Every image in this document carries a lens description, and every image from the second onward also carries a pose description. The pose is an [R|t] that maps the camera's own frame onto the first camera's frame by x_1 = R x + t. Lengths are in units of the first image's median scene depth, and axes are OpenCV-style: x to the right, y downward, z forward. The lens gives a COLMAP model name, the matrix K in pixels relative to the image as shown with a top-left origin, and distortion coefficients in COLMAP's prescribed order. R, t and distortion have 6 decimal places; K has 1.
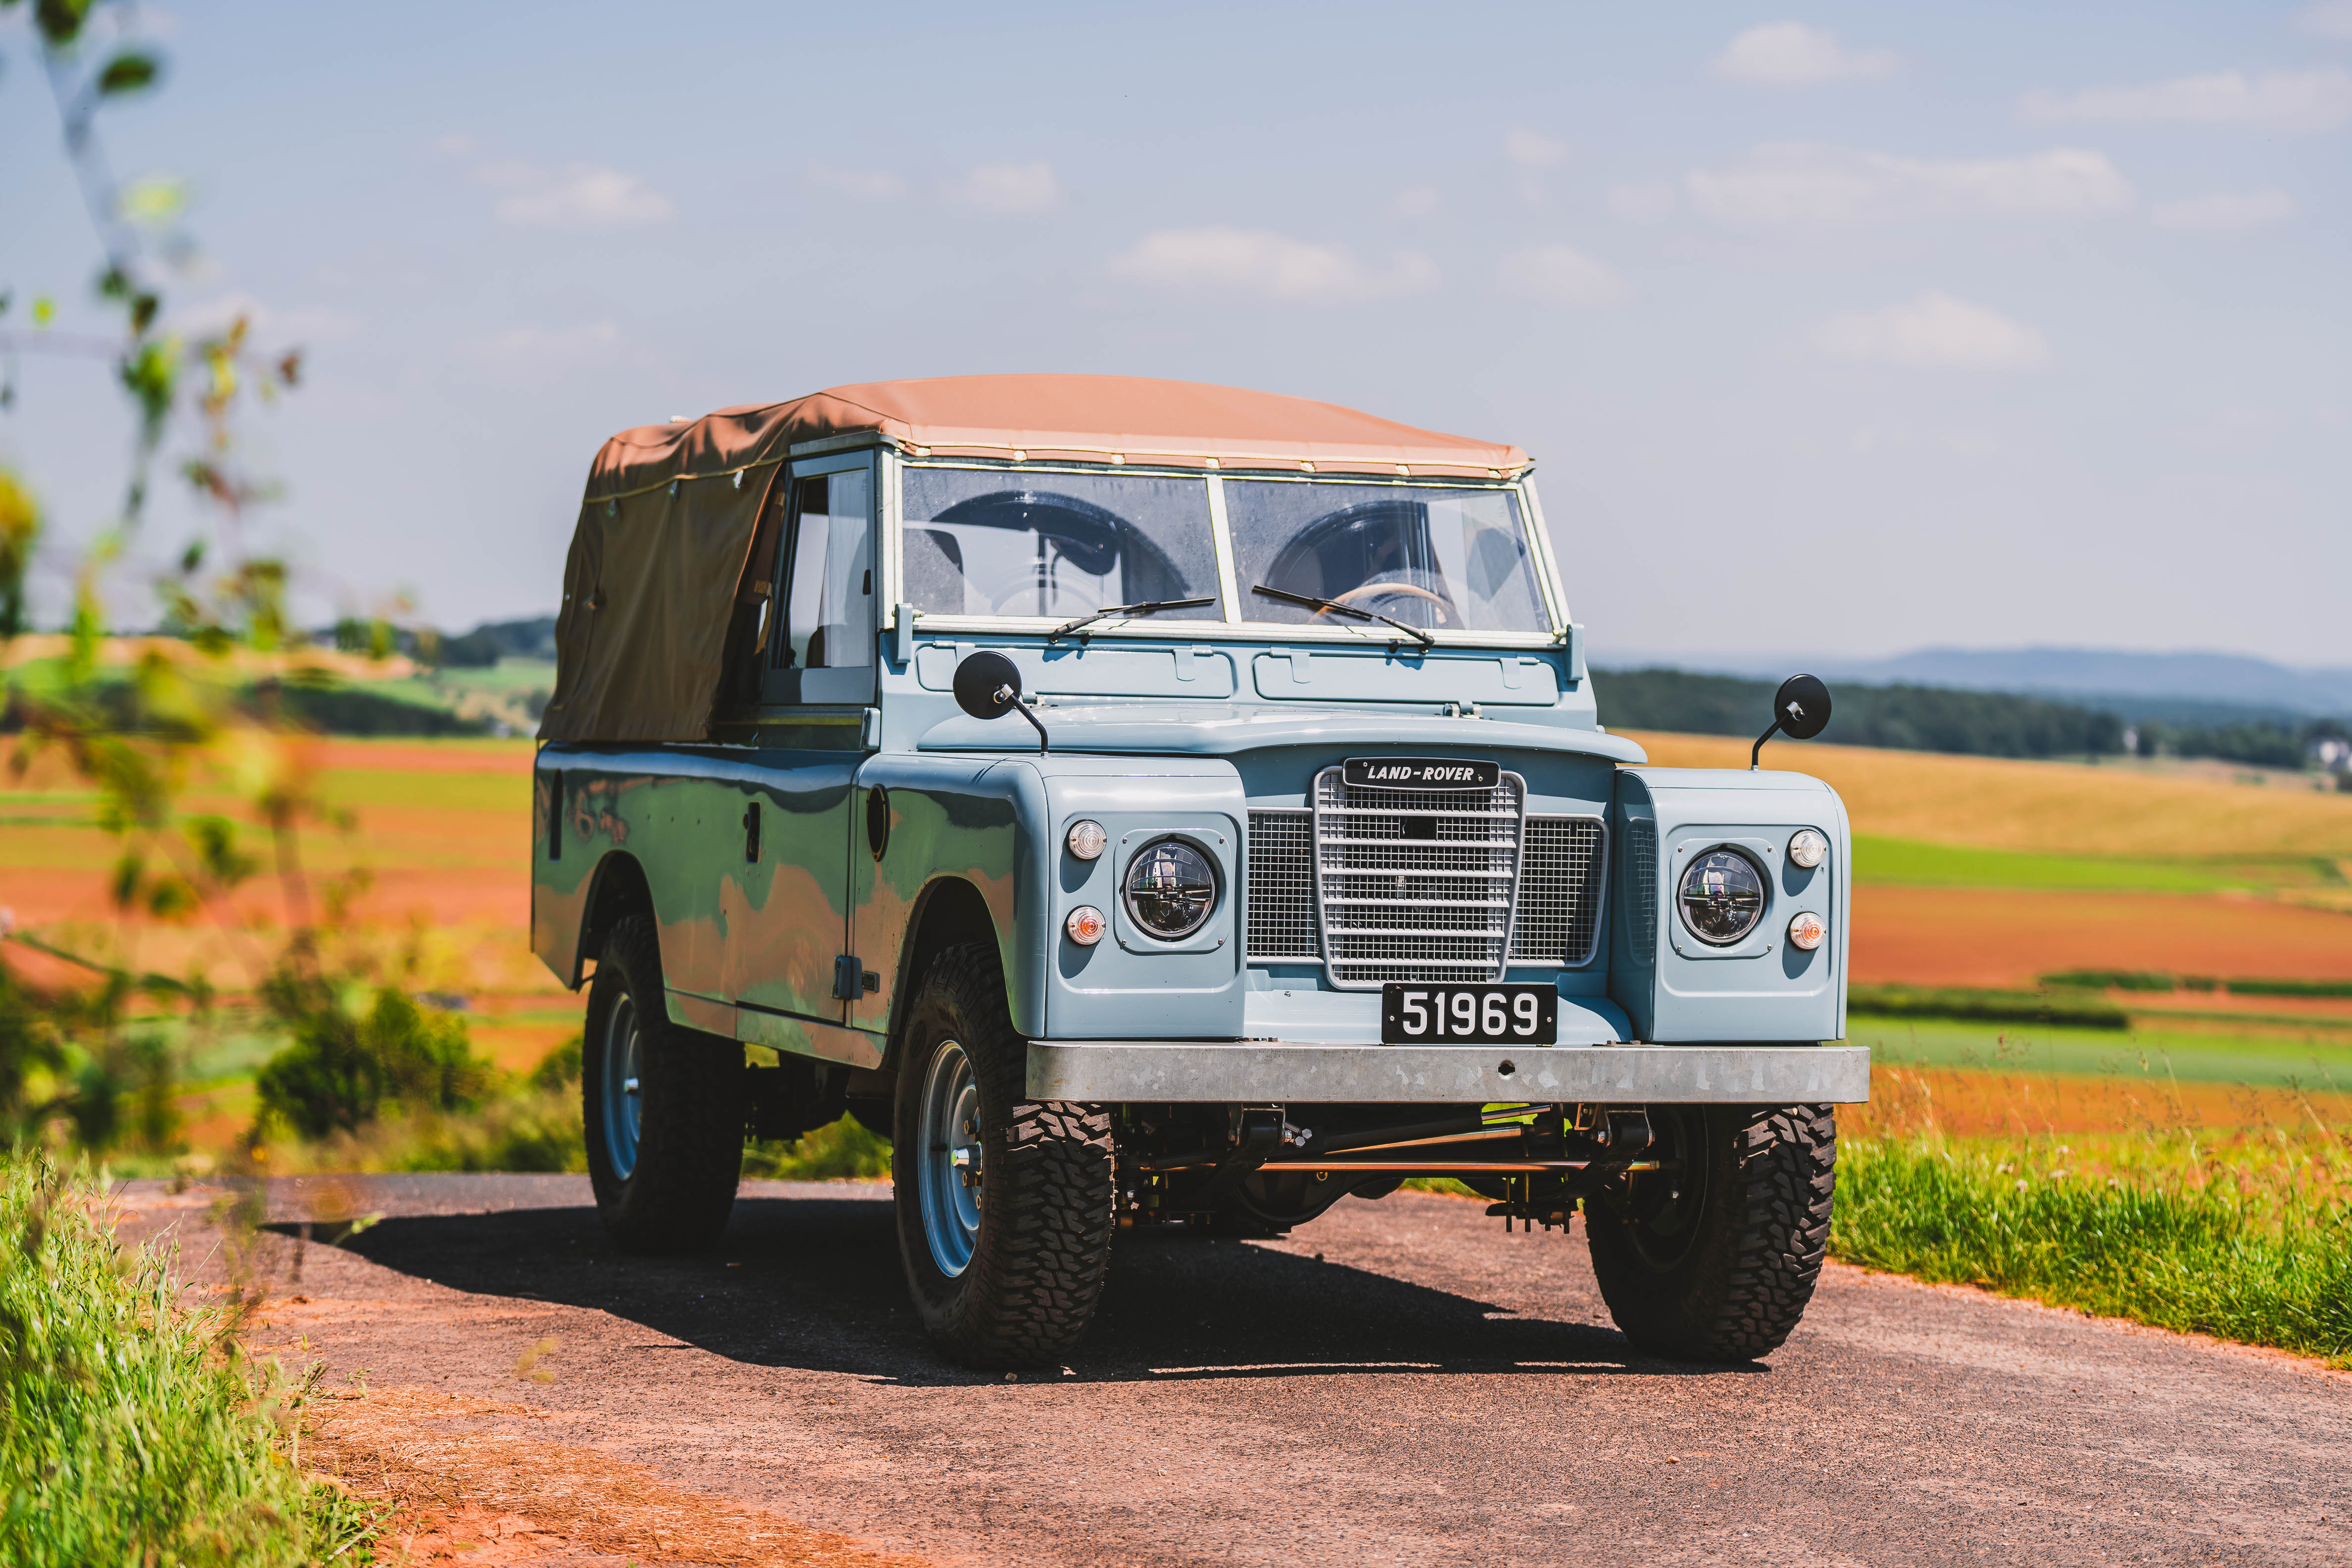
lens RADIAL K [[5497.3, 0, 1176.0], [0, 5497.3, 784.0], [0, 0, 1]] dist [-0.021309, -0.108896]
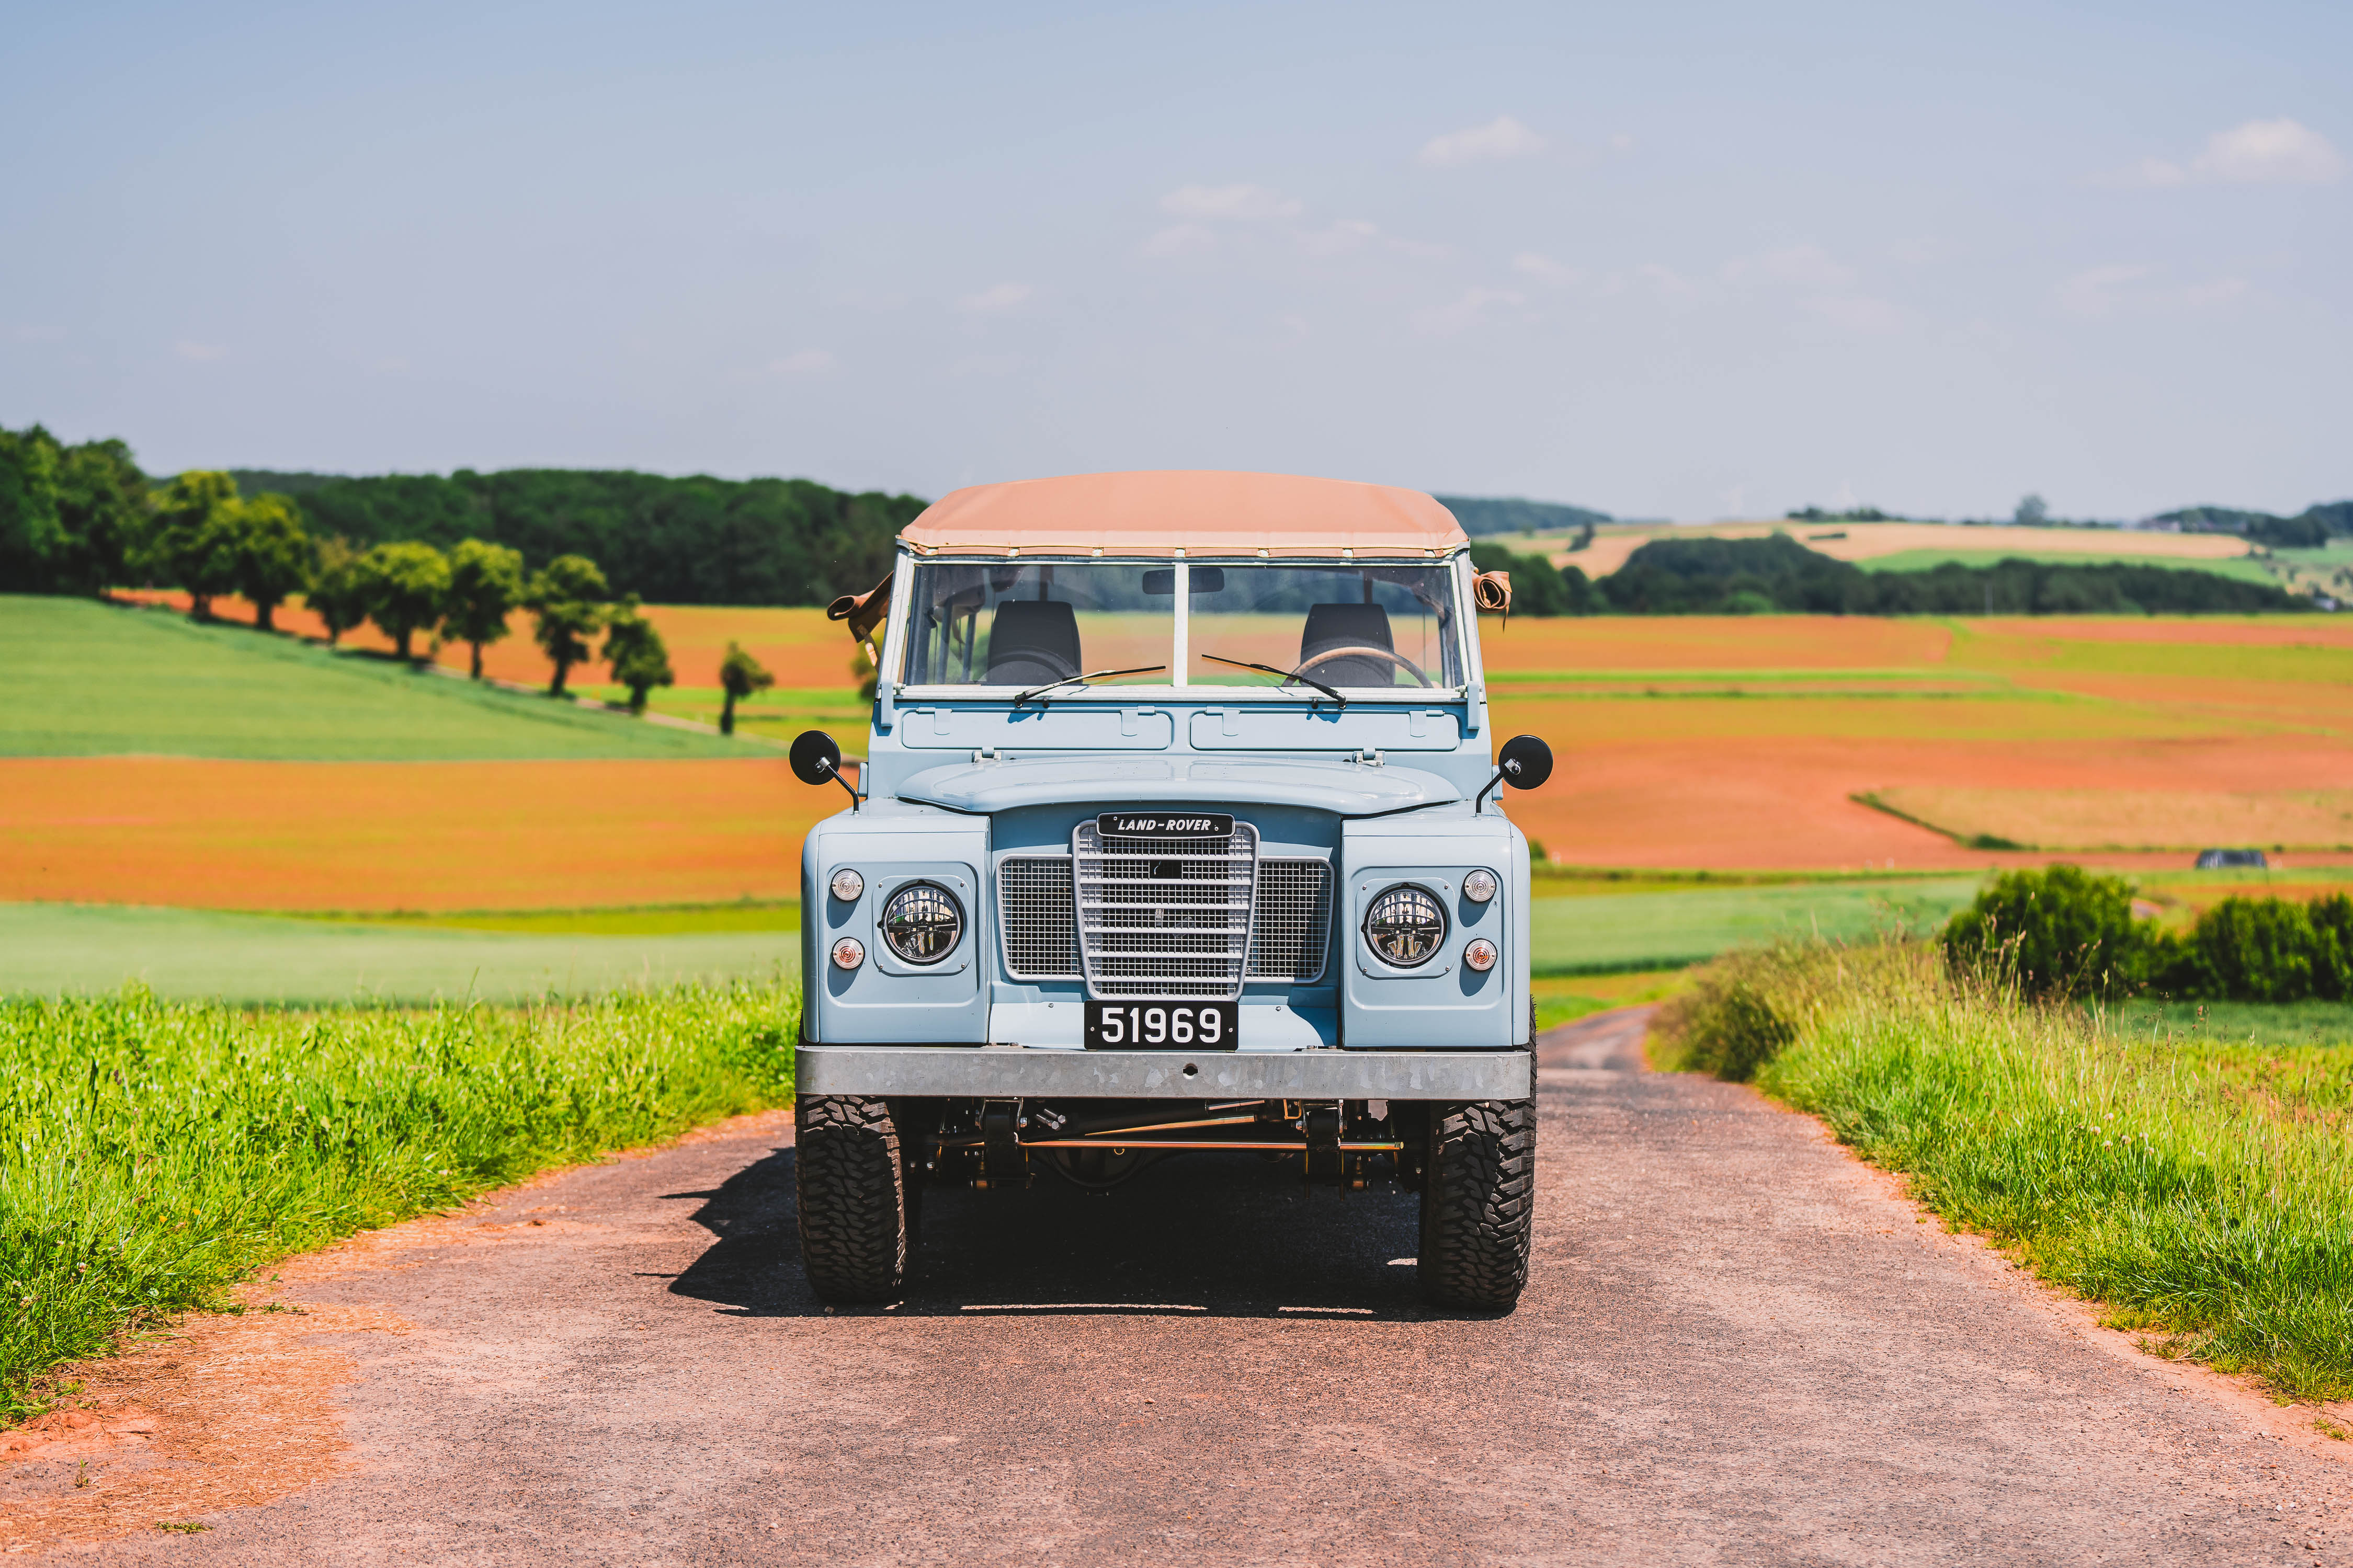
lens RADIAL K [[4973.3, 0, 1232.6], [0, 4973.3, 784.1], [0, 0, 1]] dist [-0.027670, -0.019711]
pose [[0.943039, -0.005828, -0.332630, 0.425248], [0.014226, 0.999638, 0.022817, -0.035895], [0.332377, -0.026250, 0.942781, -0.035387]]
